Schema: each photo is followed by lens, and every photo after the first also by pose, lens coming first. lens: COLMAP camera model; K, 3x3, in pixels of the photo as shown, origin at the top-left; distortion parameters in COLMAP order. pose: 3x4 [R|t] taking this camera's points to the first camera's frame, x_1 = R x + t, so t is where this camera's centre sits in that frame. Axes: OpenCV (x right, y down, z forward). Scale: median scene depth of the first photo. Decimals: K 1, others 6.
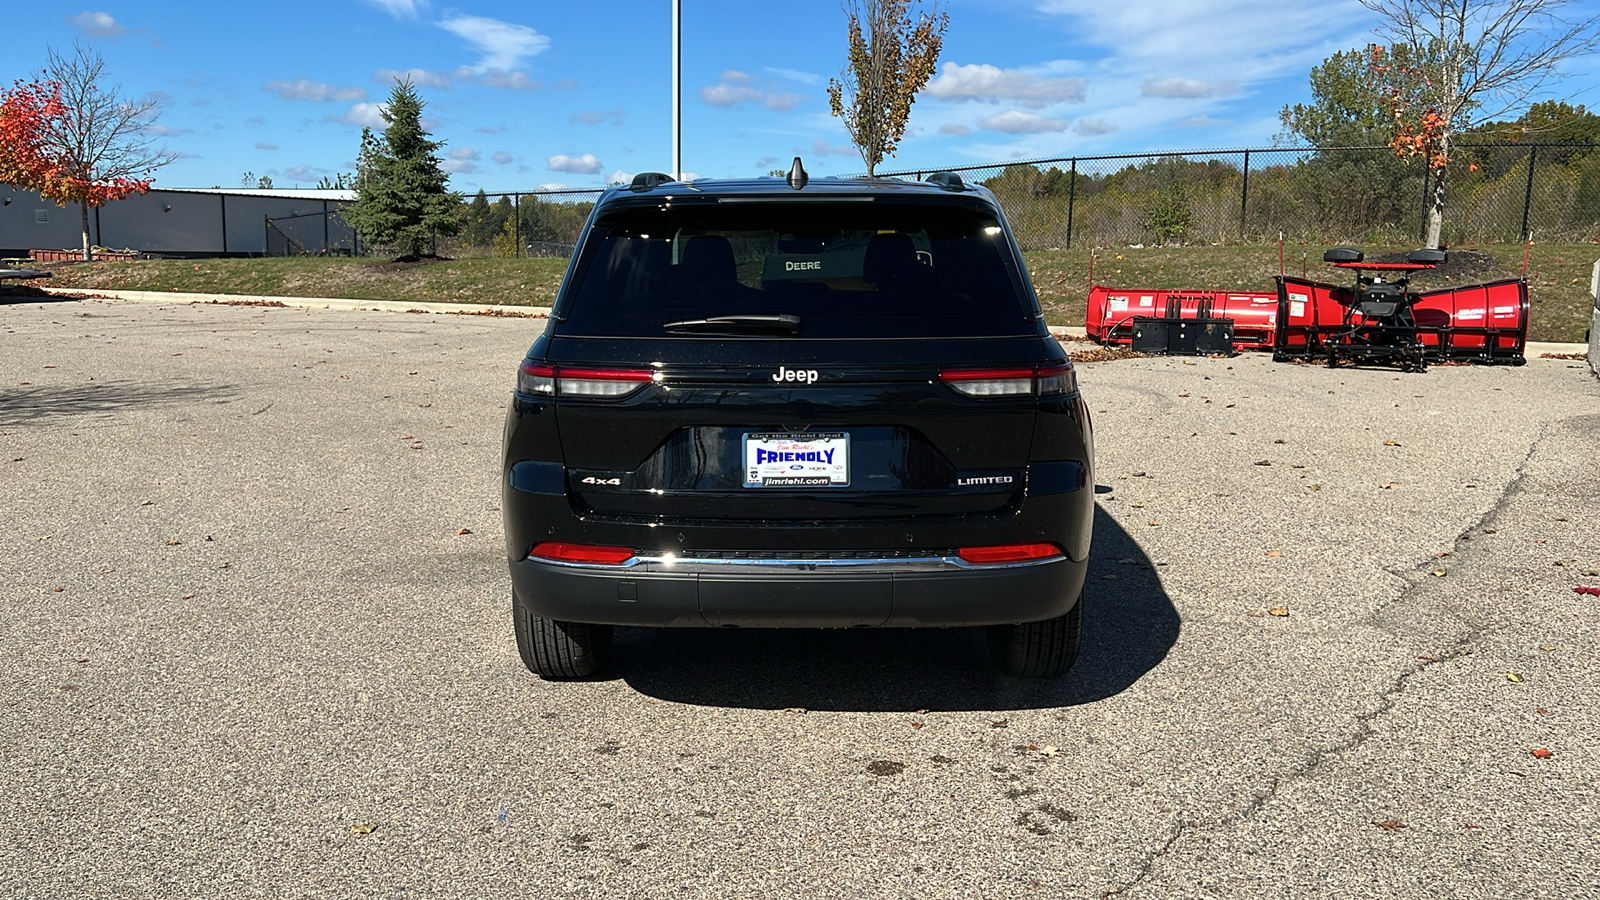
lens RADIAL K [[1366.3, 0, 806.4], [0, 1366.3, 444.7], [0, 0, 1]] dist [0.058947, -0.076631]
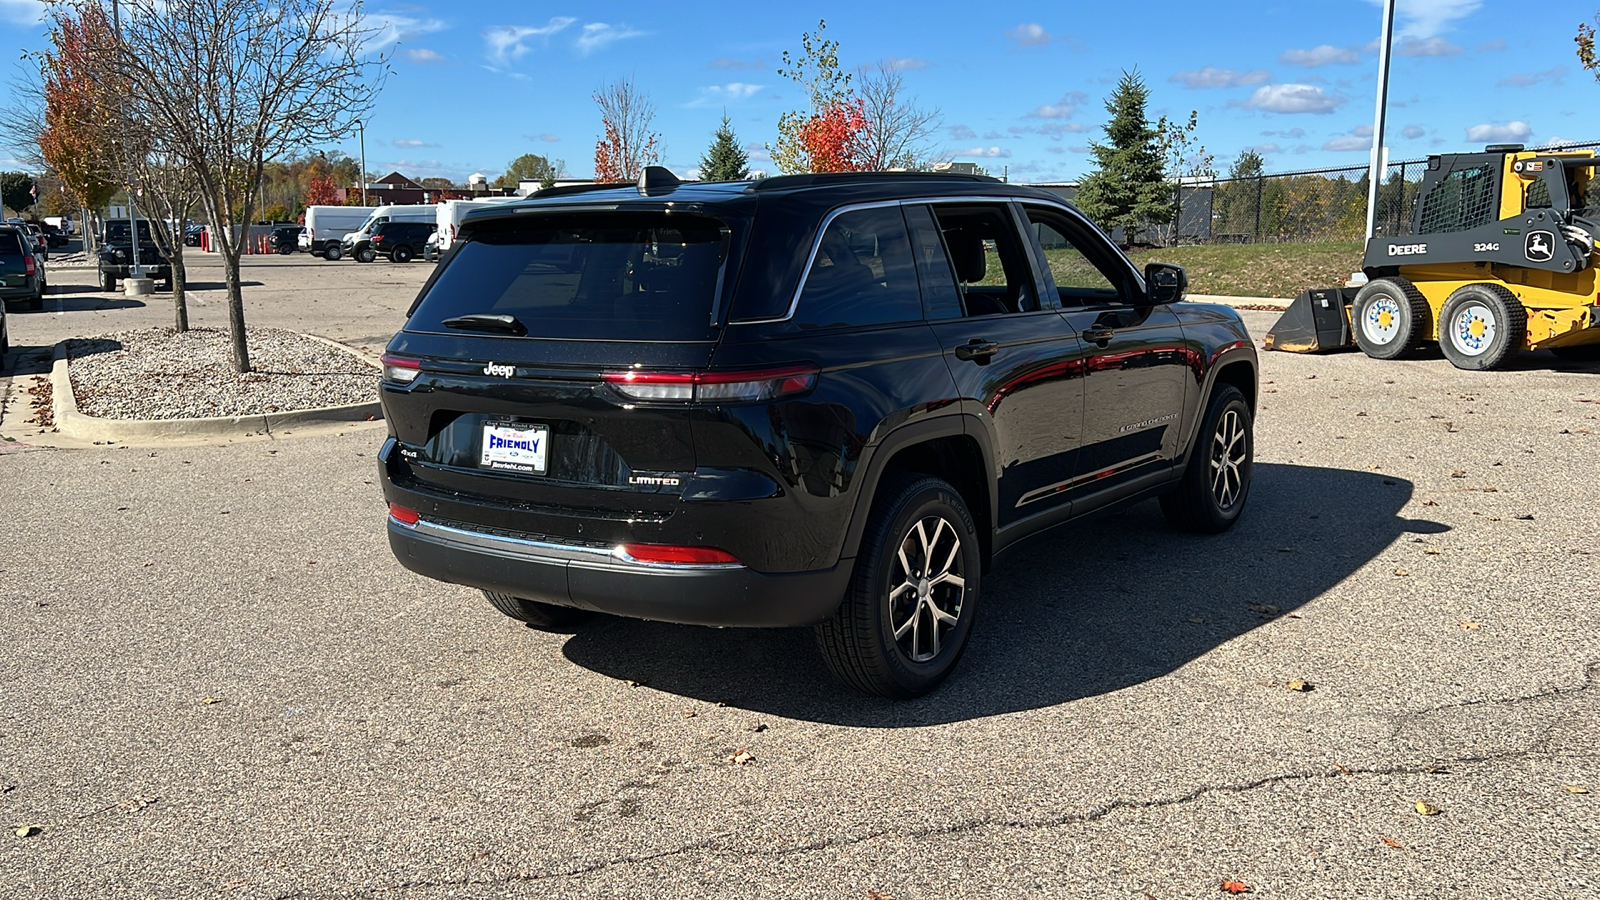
lens RADIAL K [[1366.3, 0, 800.5], [0, 1366.3, 467.5], [0, 0, 1]] dist [0.058947, -0.076631]
pose [[0.815872, 0.080742, -0.572568, 0.613447], [-0.065577, 0.996735, 0.047115, -0.029881], [0.574503, -0.000893, 0.818502, 0.170363]]
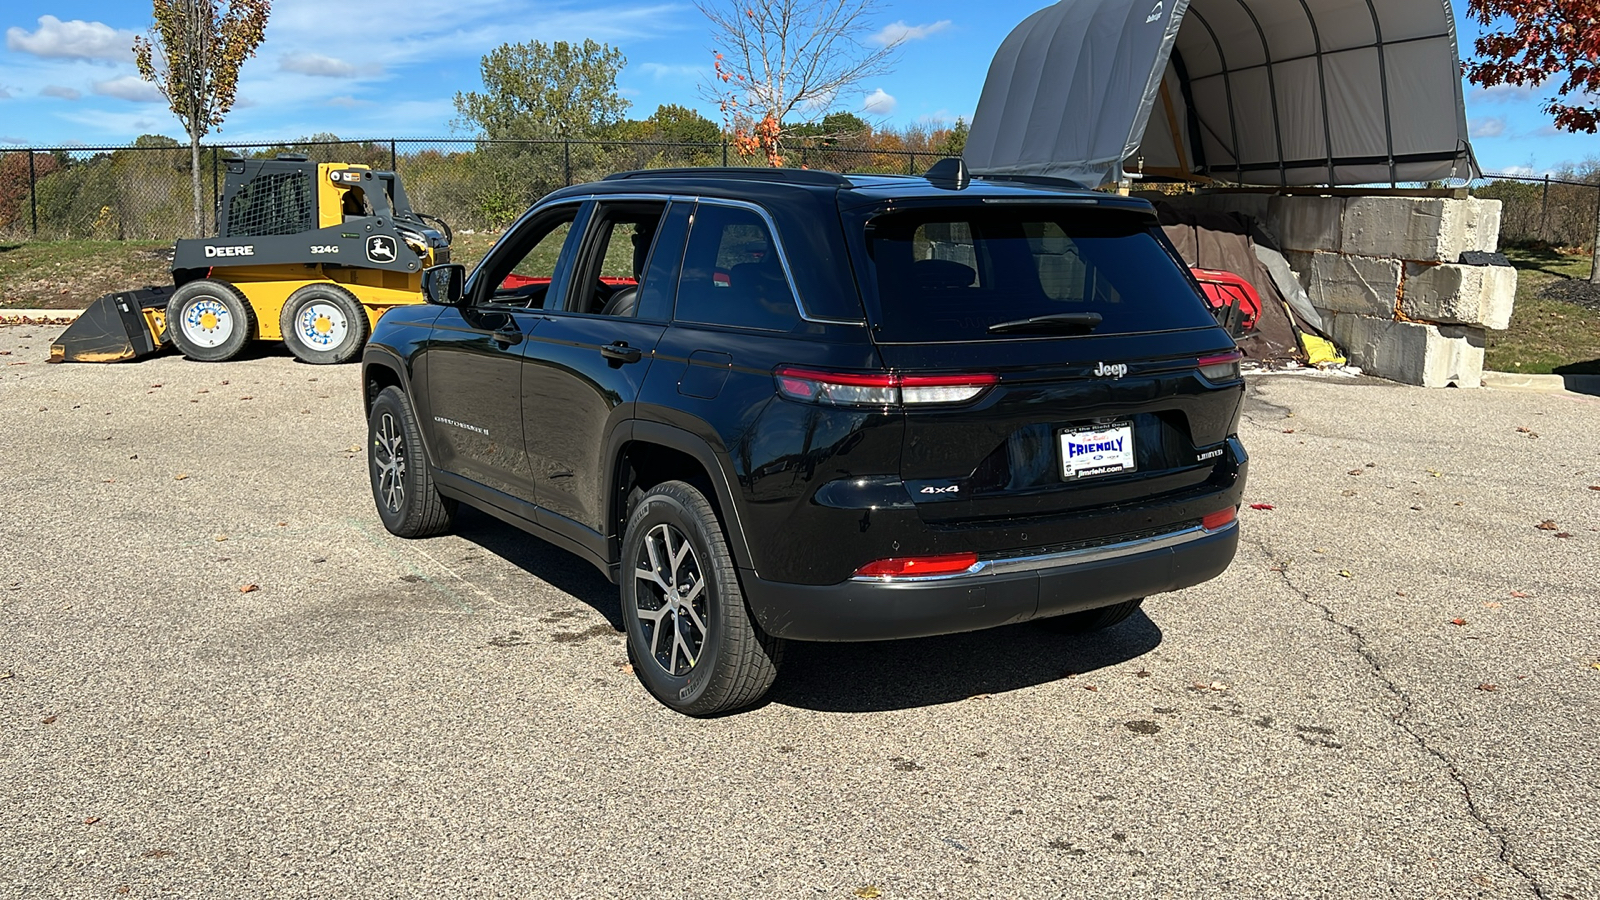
lens RADIAL K [[1366.3, 0, 808.2], [0, 1366.3, 448.5], [0, 0, 1]] dist [0.058947, -0.076631]
pose [[0.832420, -0.084345, 0.547689, -0.576421], [0.076210, 0.996382, 0.037615, -0.035162], [-0.548880, 0.010428, 0.835836, 0.182734]]
